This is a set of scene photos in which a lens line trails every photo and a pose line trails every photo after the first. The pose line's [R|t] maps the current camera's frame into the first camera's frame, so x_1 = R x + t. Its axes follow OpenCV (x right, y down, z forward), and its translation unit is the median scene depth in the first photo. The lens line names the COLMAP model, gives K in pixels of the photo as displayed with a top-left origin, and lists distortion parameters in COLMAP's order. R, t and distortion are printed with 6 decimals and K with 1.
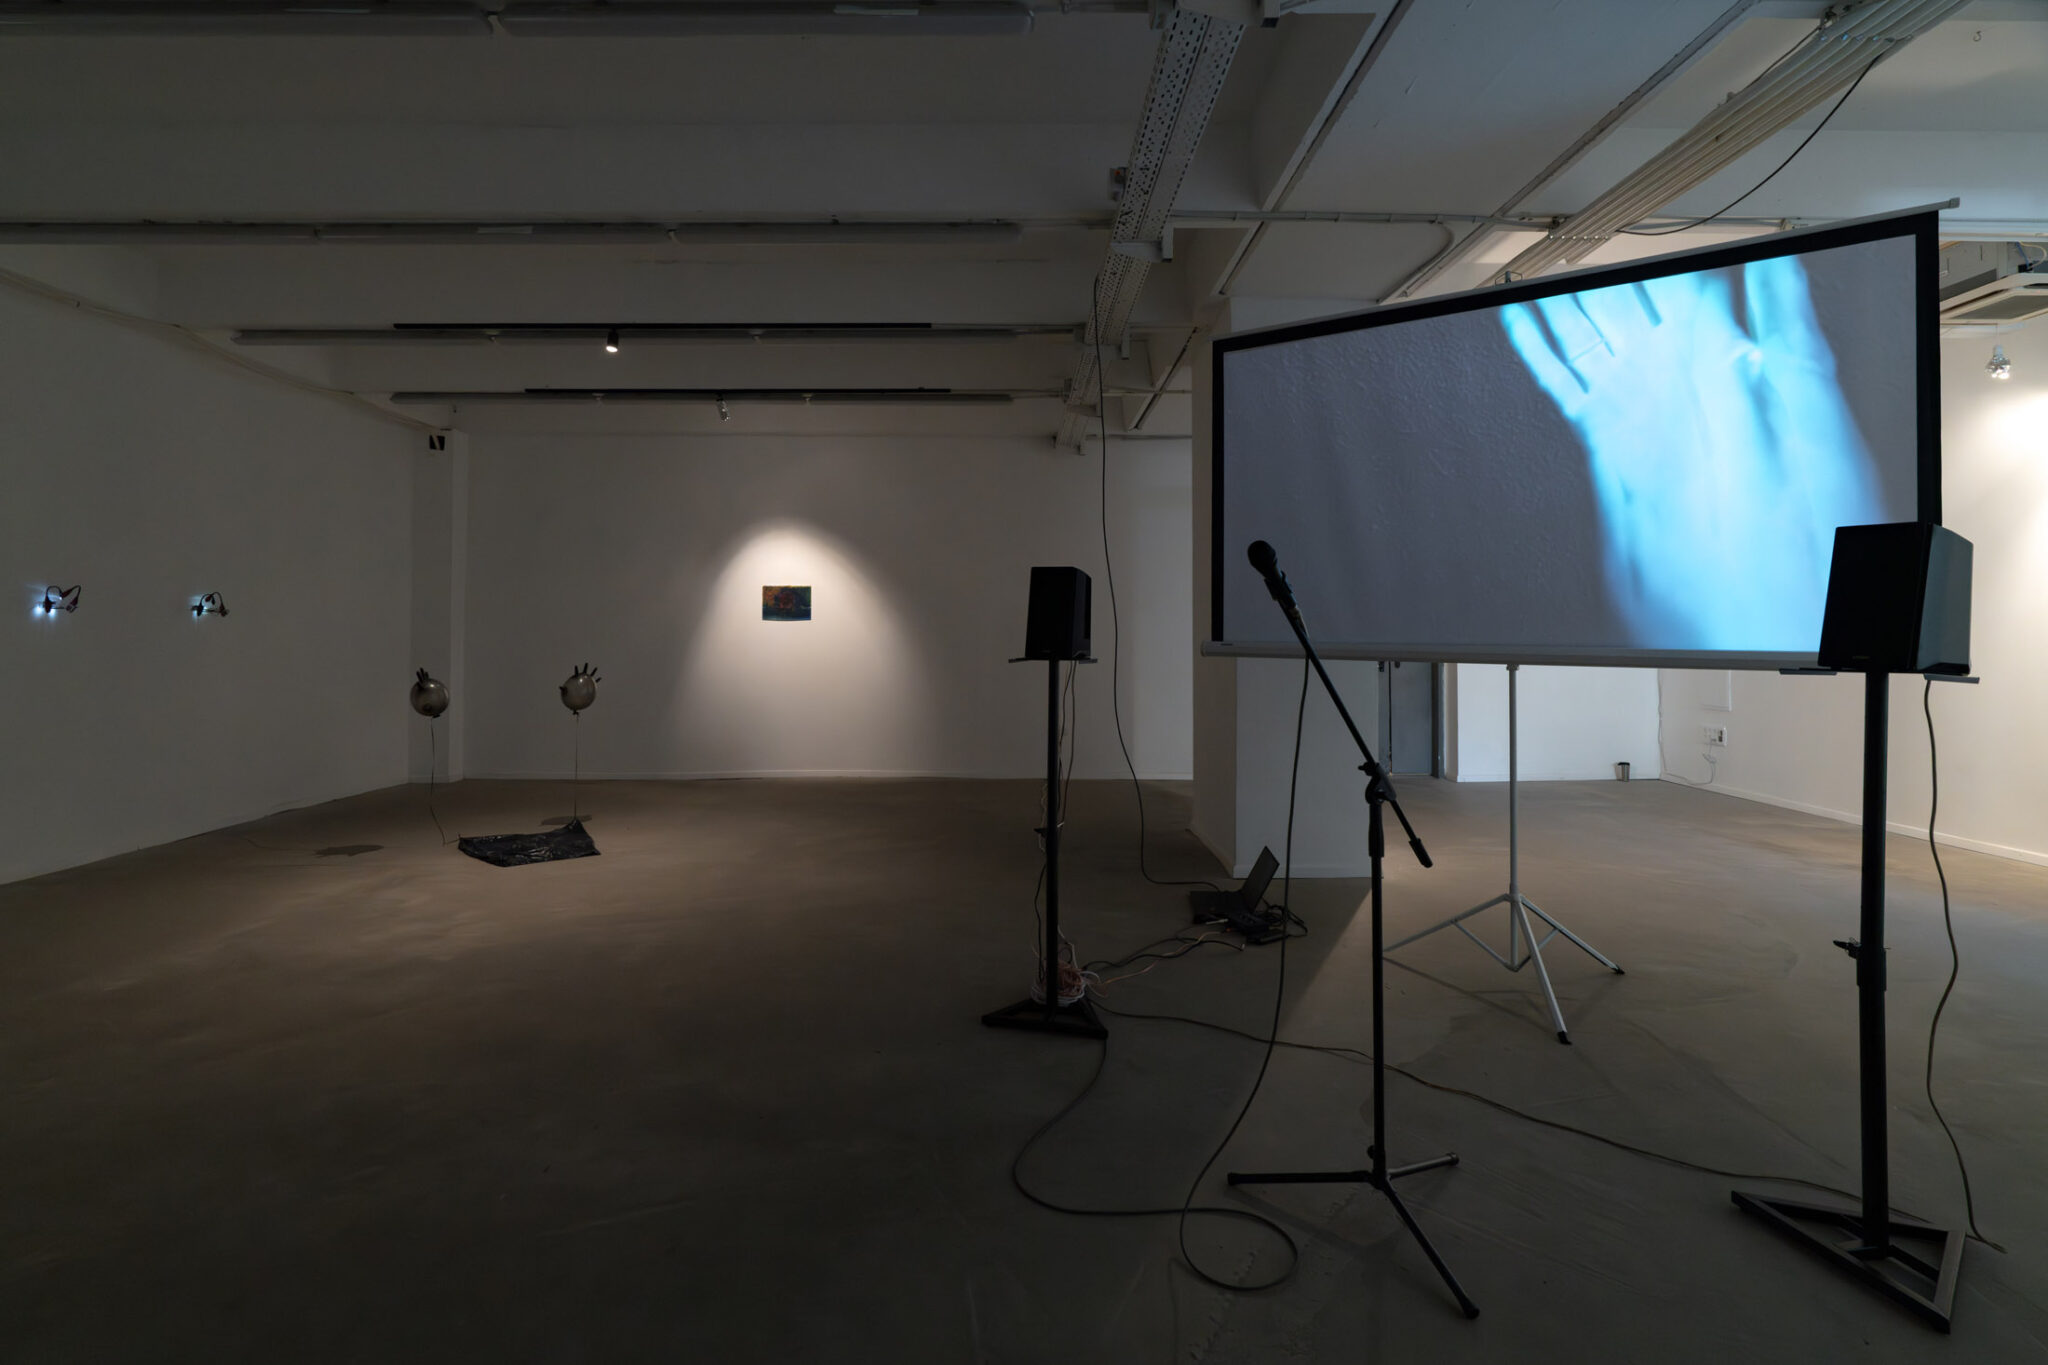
lens RADIAL K [[953.7, 0, 1038.5], [0, 953.7, 597.5], [0, 0, 1]] dist [-0.004750, -0.000435]
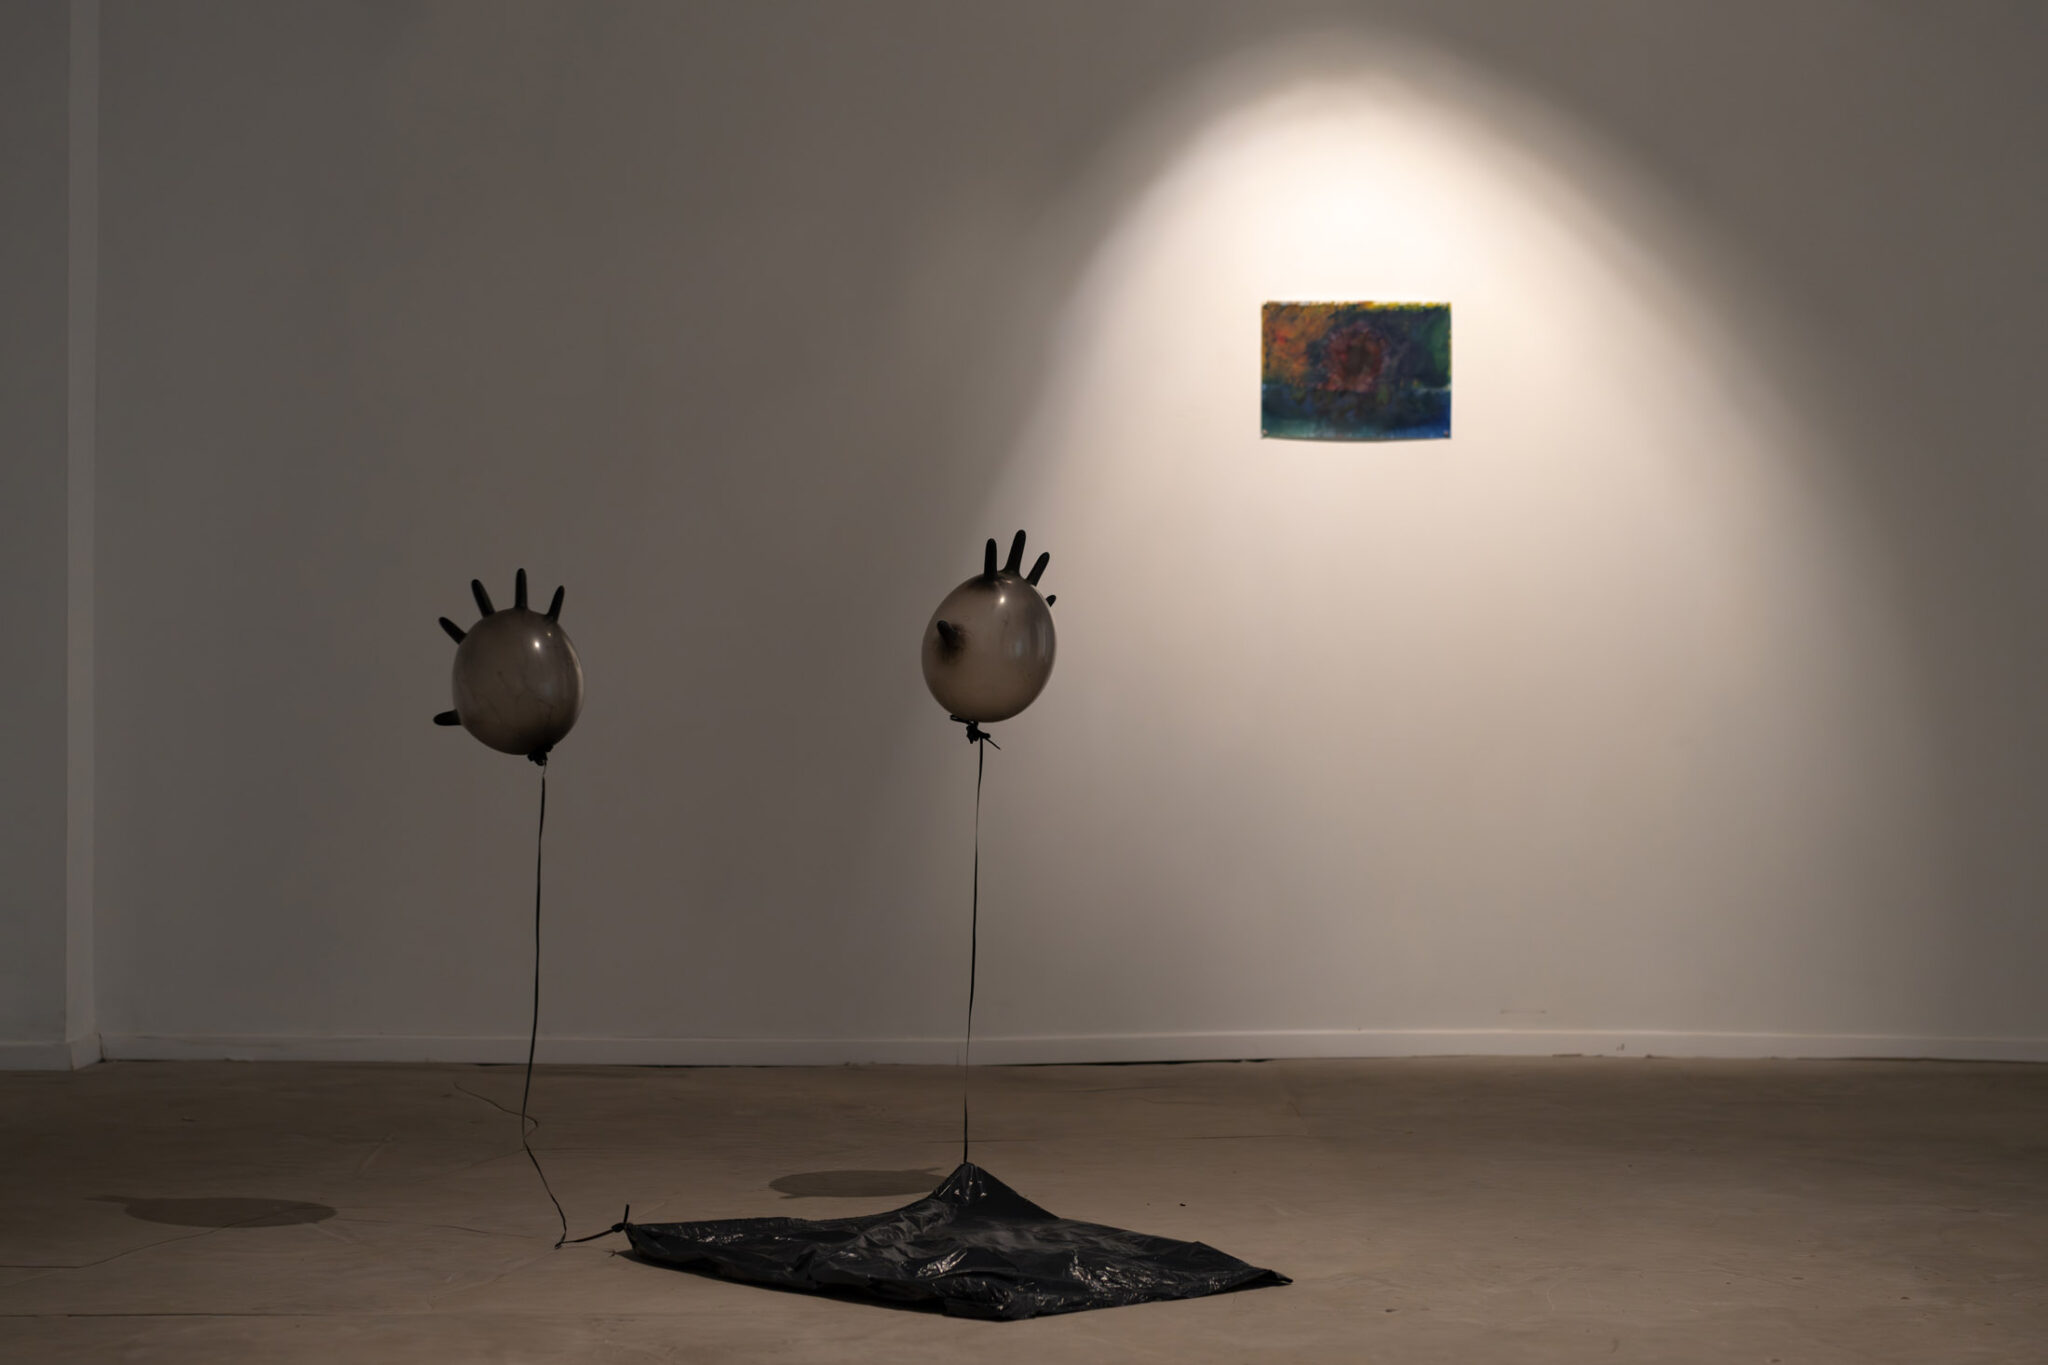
lens RADIAL K [[3454.4, 0, 1025.3], [0, 3454.4, 676.4], [0, 0, 1]] dist [-0.007510, 0.000000]
pose [[0.999845, 0.002281, -0.017466, -0.459146], [-0.001700, 0.999448, 0.033189, 0.077467], [0.017532, -0.033154, 0.999296, 0.113289]]
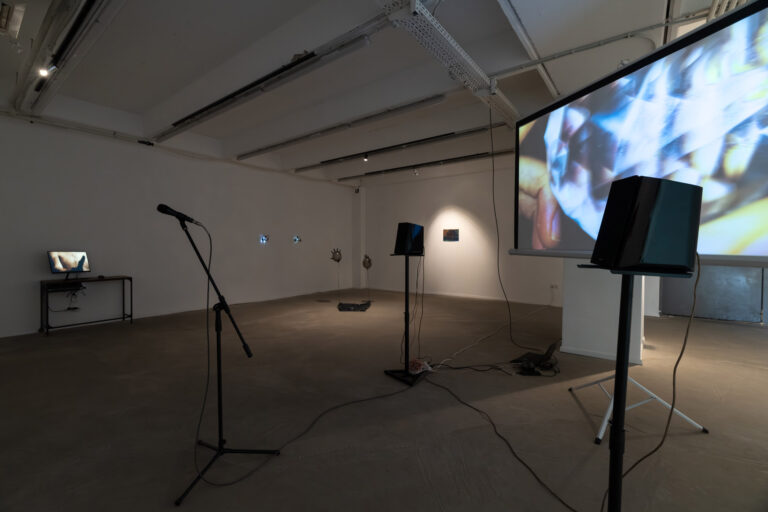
lens RADIAL K [[357.6, 0, 383.1], [0, 357.6, 248.6], [0, 0, 1]] dist [-0.004750, -0.000435]
pose [[0.771979, 0.003734, -0.635638, 0.352914], [0.024786, 0.999045, 0.035971, 0.002905], [0.635165, -0.043523, 0.771149, 0.066088]]
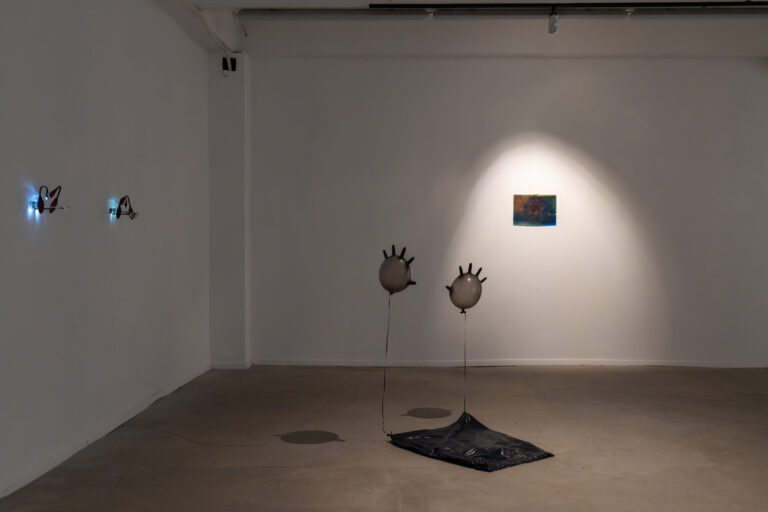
lens RADIAL K [[706.4, 0, 407.4], [0, 706.4, 249.8], [0, 0, 1]] dist [0.028322, -0.004605]
pose [[0.999512, 0.003178, -0.031087, -0.529861], [-0.001544, 0.998622, 0.052449, 0.012418], [0.031211, -0.052375, 0.998140, 0.229912]]
